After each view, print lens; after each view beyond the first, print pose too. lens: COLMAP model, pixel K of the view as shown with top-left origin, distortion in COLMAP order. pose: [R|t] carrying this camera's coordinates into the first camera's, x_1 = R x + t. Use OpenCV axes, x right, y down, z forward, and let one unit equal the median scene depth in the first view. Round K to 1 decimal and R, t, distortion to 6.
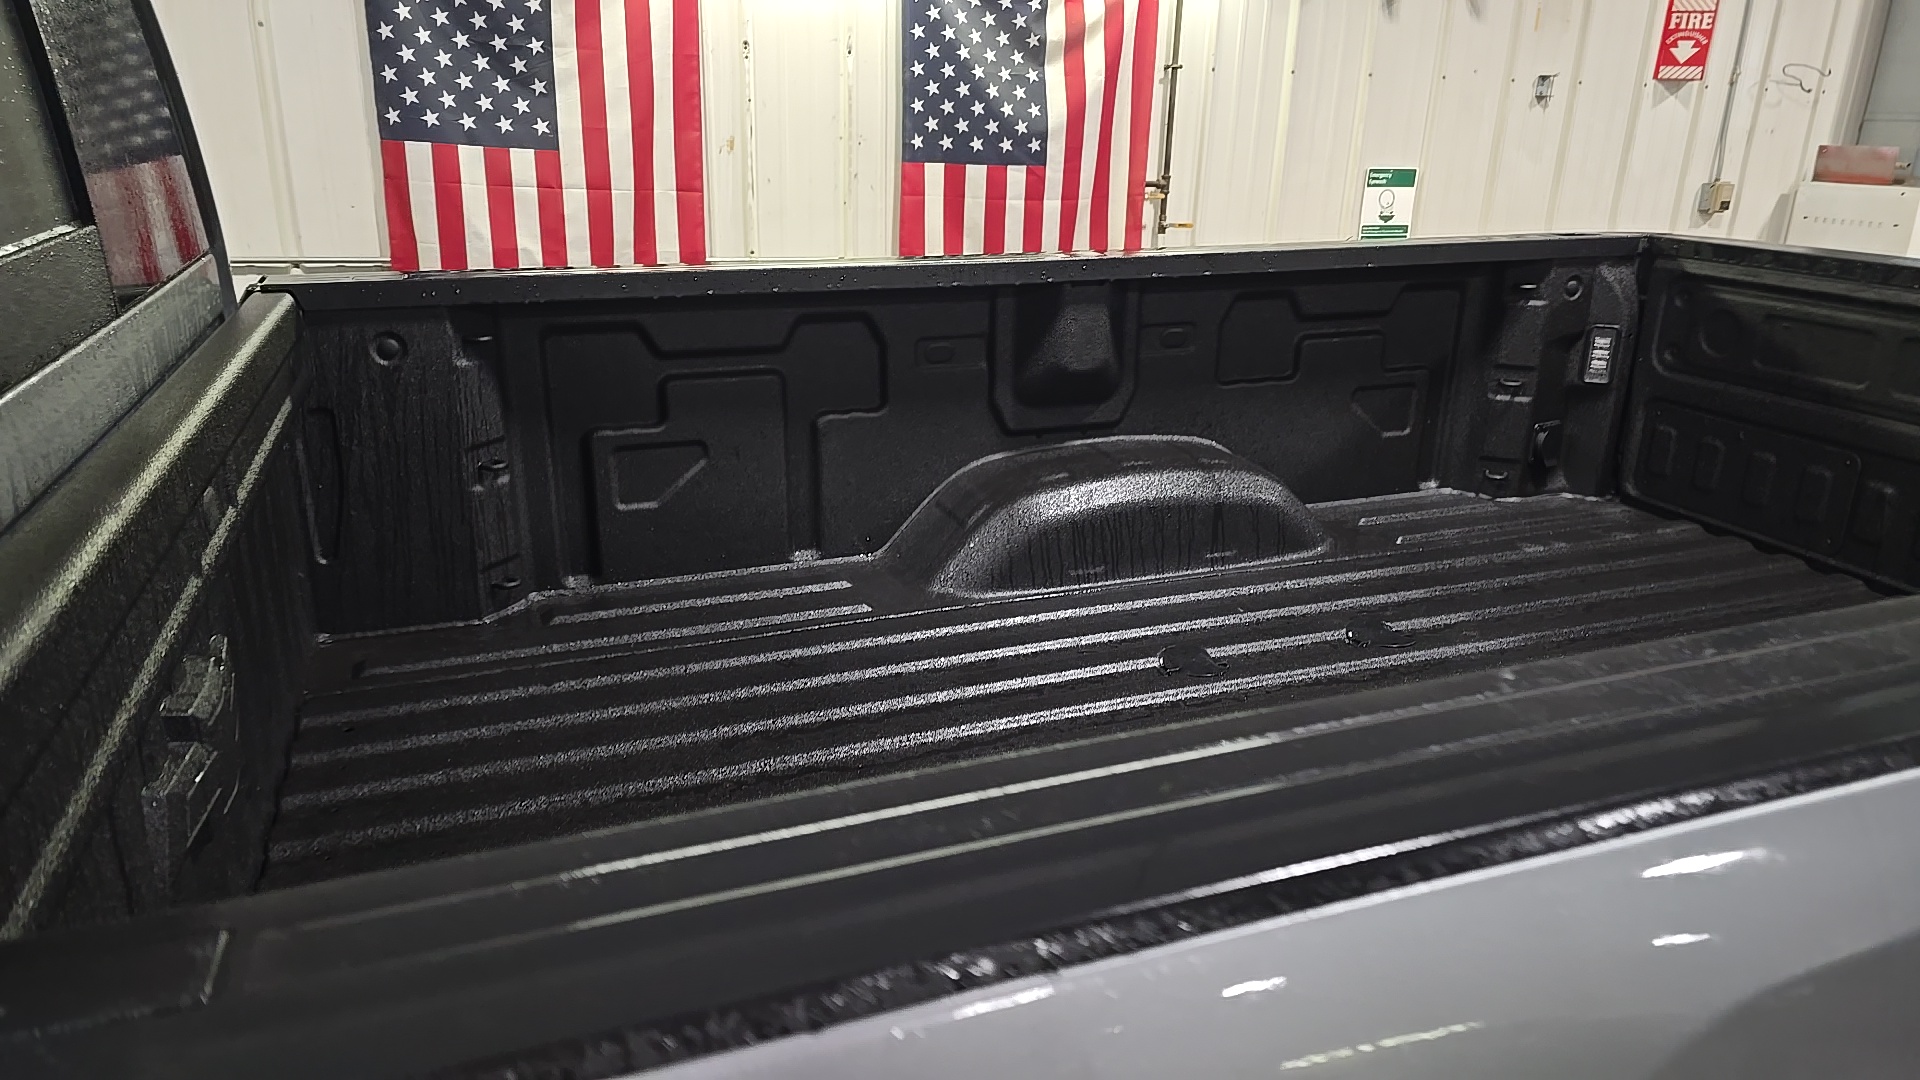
lens RADIAL K [[1290.7, 0, 965.2], [0, 1290.7, 551.3], [0, 0, 1]] dist [0.060923, -0.048875]
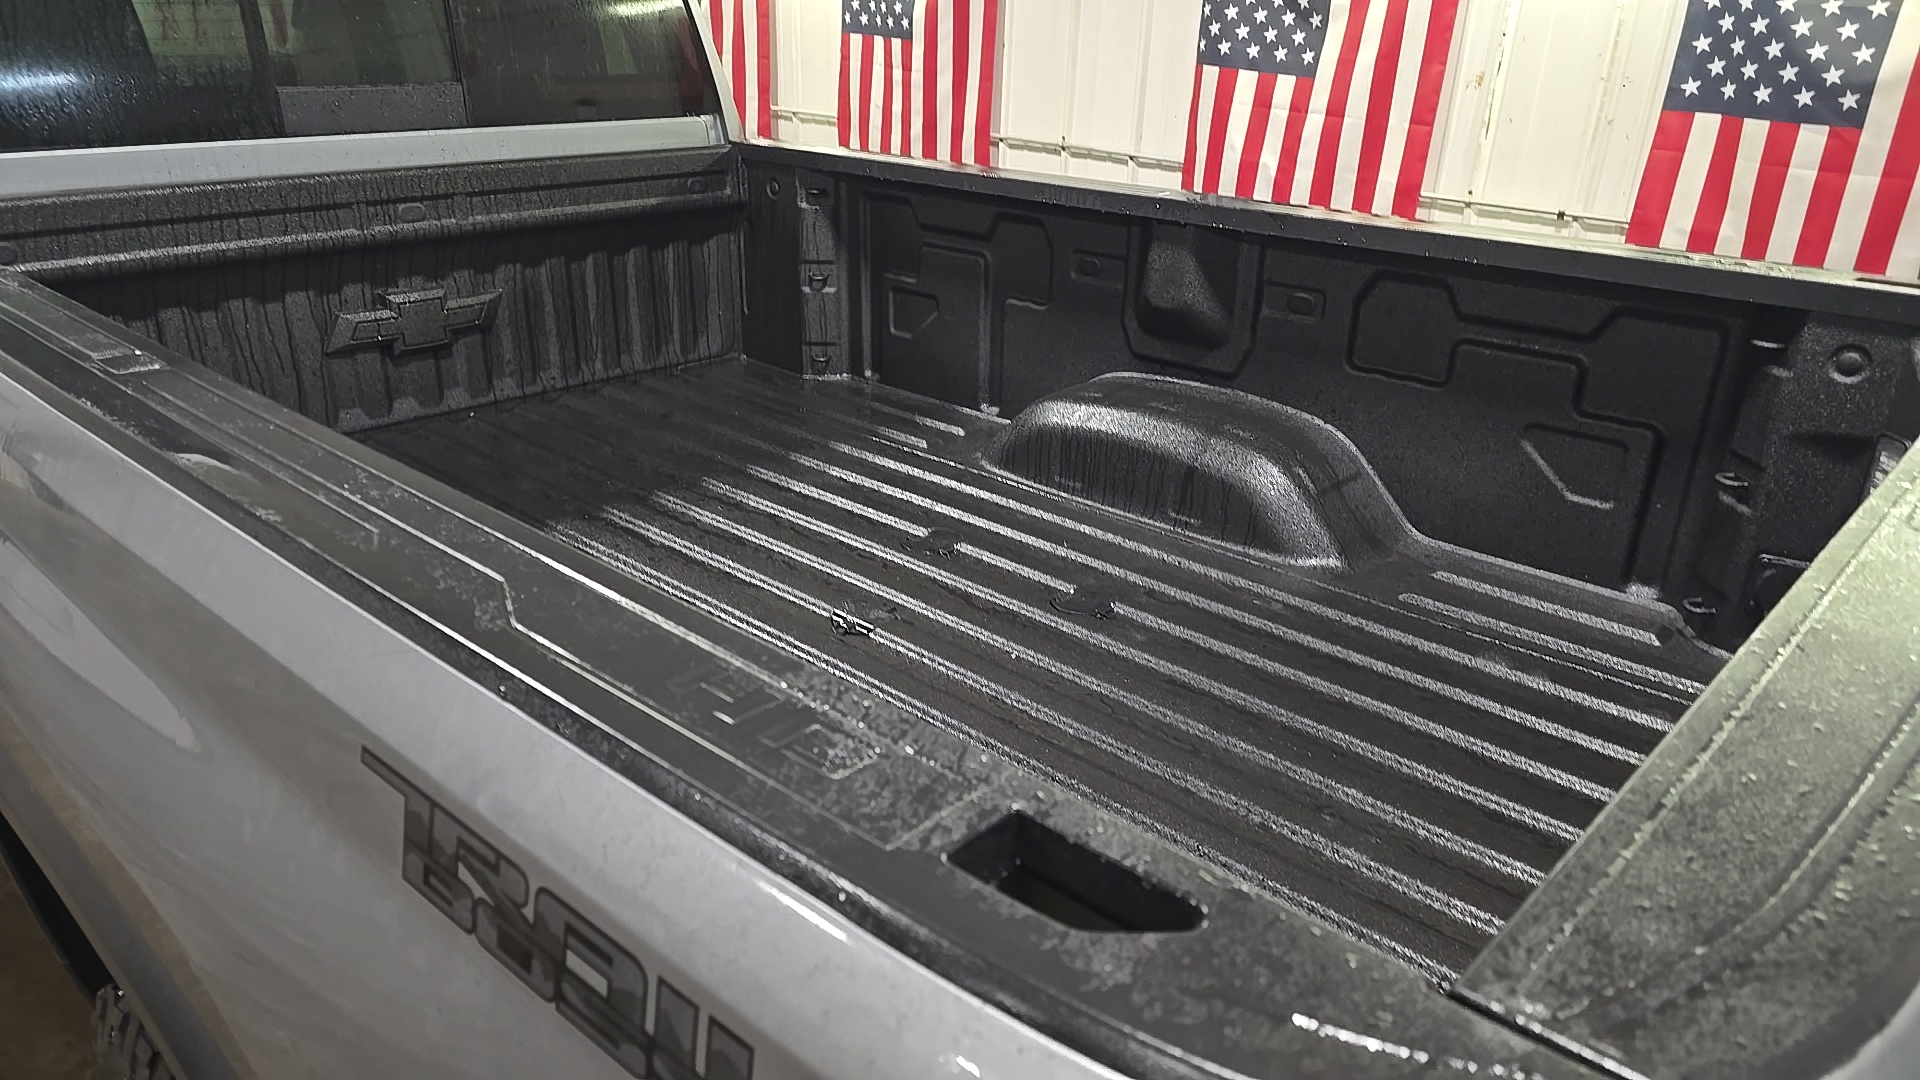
lens RADIAL K [[1290.7, 0, 965.2], [0, 1290.7, 551.3], [0, 0, 1]] dist [0.060923, -0.048875]
pose [[0.442483, 0.350675, -0.825370, 0.844355], [-0.307526, 0.923901, 0.227673, -0.131406], [0.842399, 0.153081, 0.516652, 0.319936]]
